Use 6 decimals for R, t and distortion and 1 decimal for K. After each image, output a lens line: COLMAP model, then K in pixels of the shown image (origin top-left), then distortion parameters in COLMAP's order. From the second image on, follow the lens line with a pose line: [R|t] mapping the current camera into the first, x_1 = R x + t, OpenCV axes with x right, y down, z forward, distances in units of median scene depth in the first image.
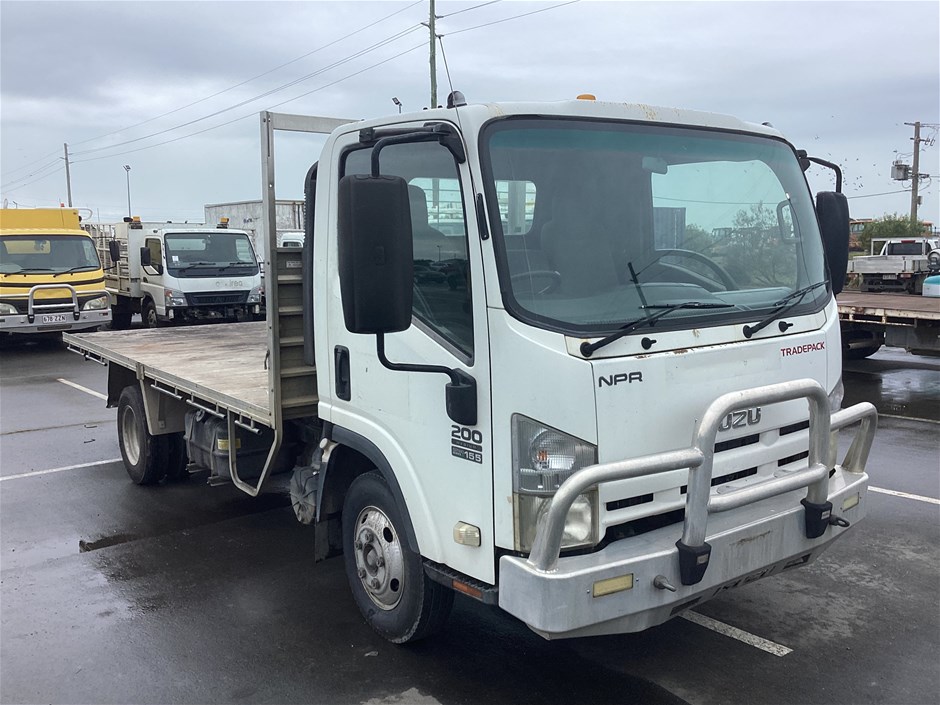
lens RADIAL K [[850.9, 0, 470.0], [0, 850.9, 352.5], [0, 0, 1]] dist [0.137997, 0.000727]
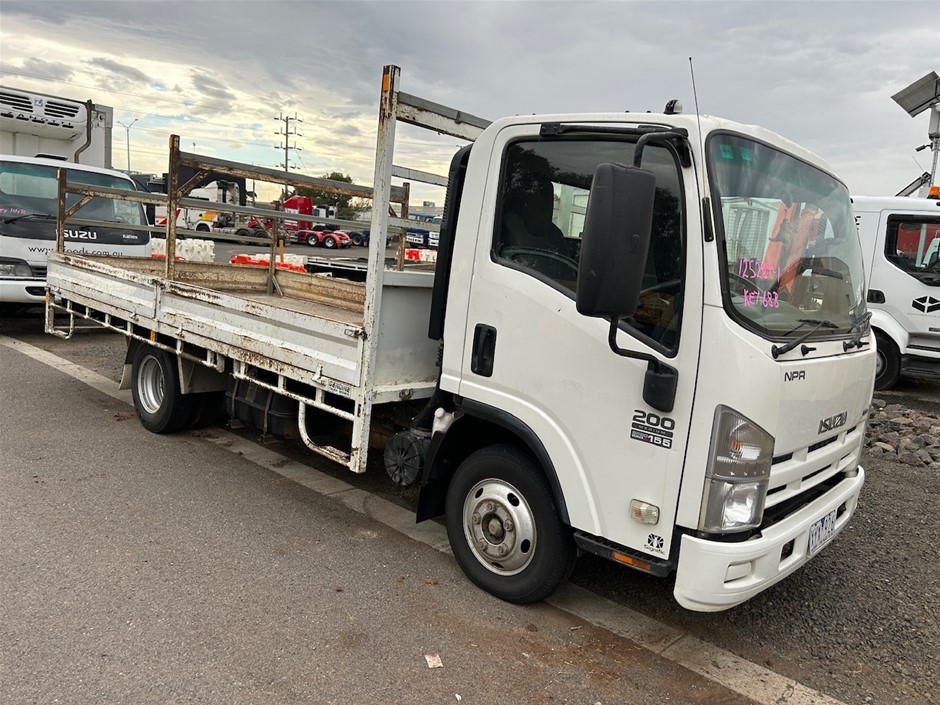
lens RADIAL K [[703.4, 0, 482.1], [0, 703.4, 352.4], [0, 0, 1]] dist [0.078164, -0.000087]
pose [[0.971415, 0.087910, 0.220509, -0.412954], [-0.092576, 0.995646, 0.010894, 0.020997], [-0.218592, -0.030997, 0.975324, 0.177635]]
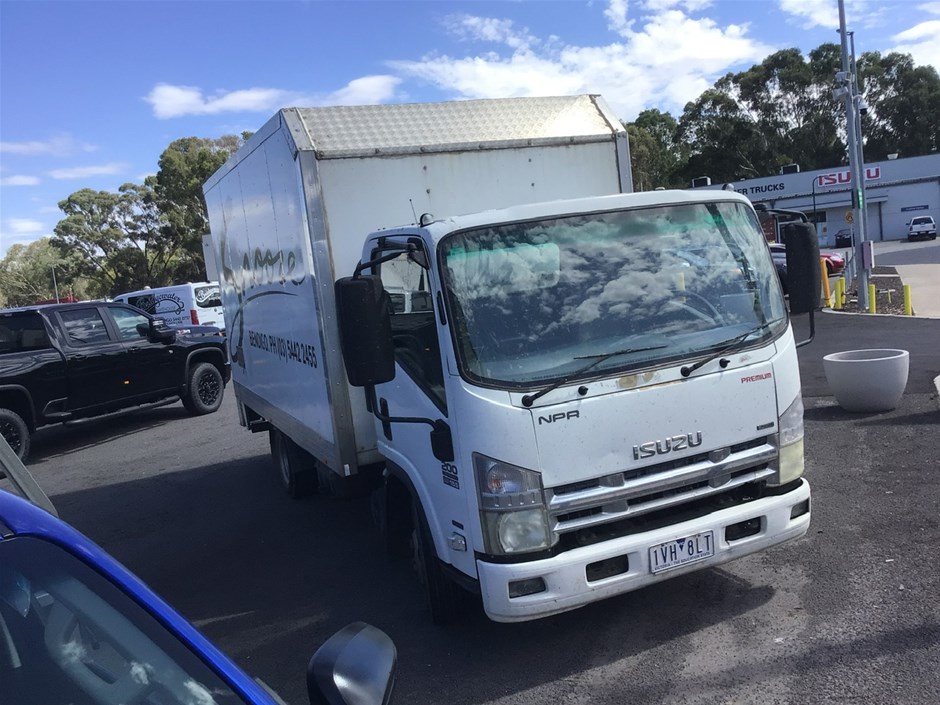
lens RADIAL K [[850.9, 0, 470.0], [0, 850.9, 352.5], [0, 0, 1]] dist [0.137997, 0.000727]
pose [[0.970124, -0.070788, -0.232052, 0.346013], [0.071001, 0.997448, -0.007444, -0.071189], [0.231987, -0.009254, 0.972675, -0.290690]]
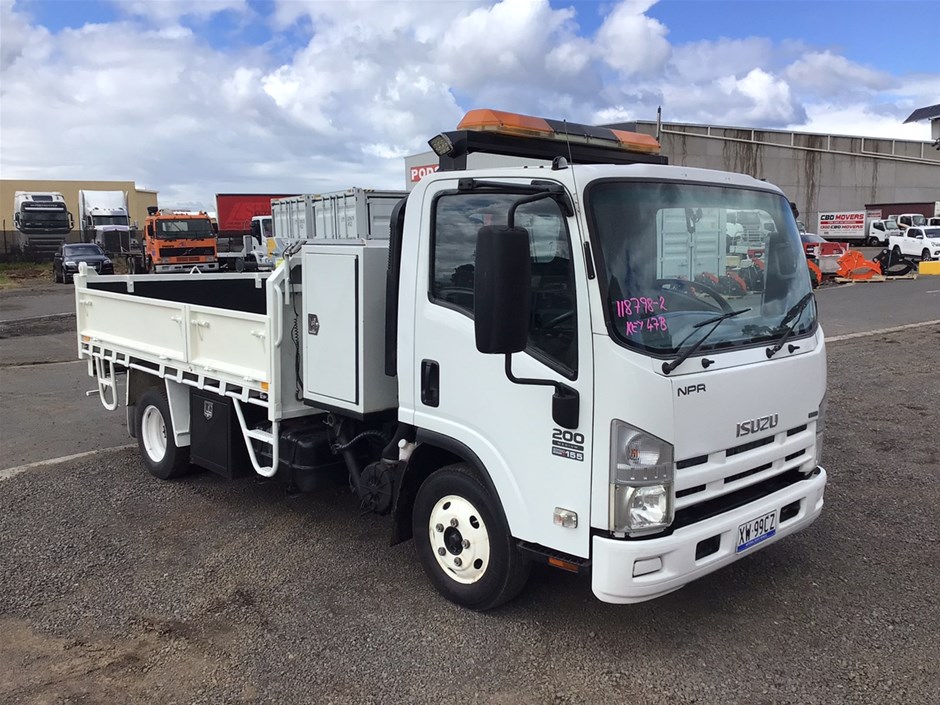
lens RADIAL K [[850.9, 0, 470.0], [0, 850.9, 352.5], [0, 0, 1]] dist [0.137997, 0.000727]
pose [[0.991066, 0.010414, 0.132965, -0.300332], [-0.010623, 0.999943, 0.000861, -0.023743], [-0.132948, -0.002266, 0.991120, -0.194527]]
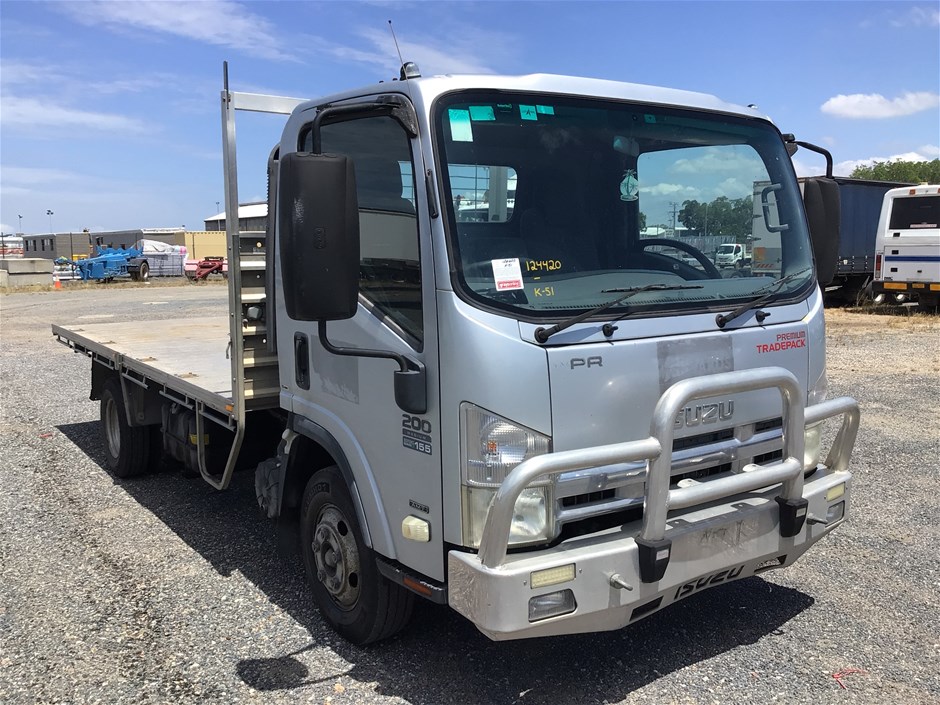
lens RADIAL K [[850.9, 0, 470.0], [0, 850.9, 352.5], [0, 0, 1]] dist [0.137997, 0.000727]
pose [[0.999599, 0.010215, -0.026414, 0.078751], [-0.010297, 0.999943, -0.002973, 0.018260], [0.026382, 0.003244, 0.999647, 0.049359]]
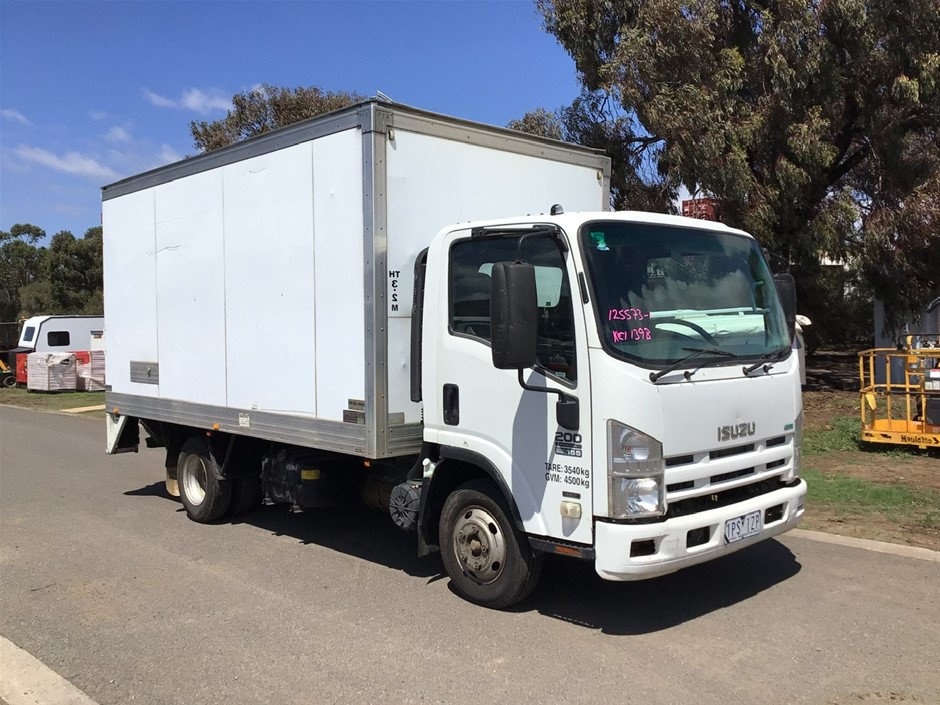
lens RADIAL K [[850.9, 0, 470.0], [0, 850.9, 352.5], [0, 0, 1]] dist [0.137997, 0.000727]
pose [[0.993255, 0.002276, 0.115930, -0.329845], [0.009863, 0.994525, -0.104029, 0.099312], [-0.115532, 0.104470, 0.987795, -0.401404]]
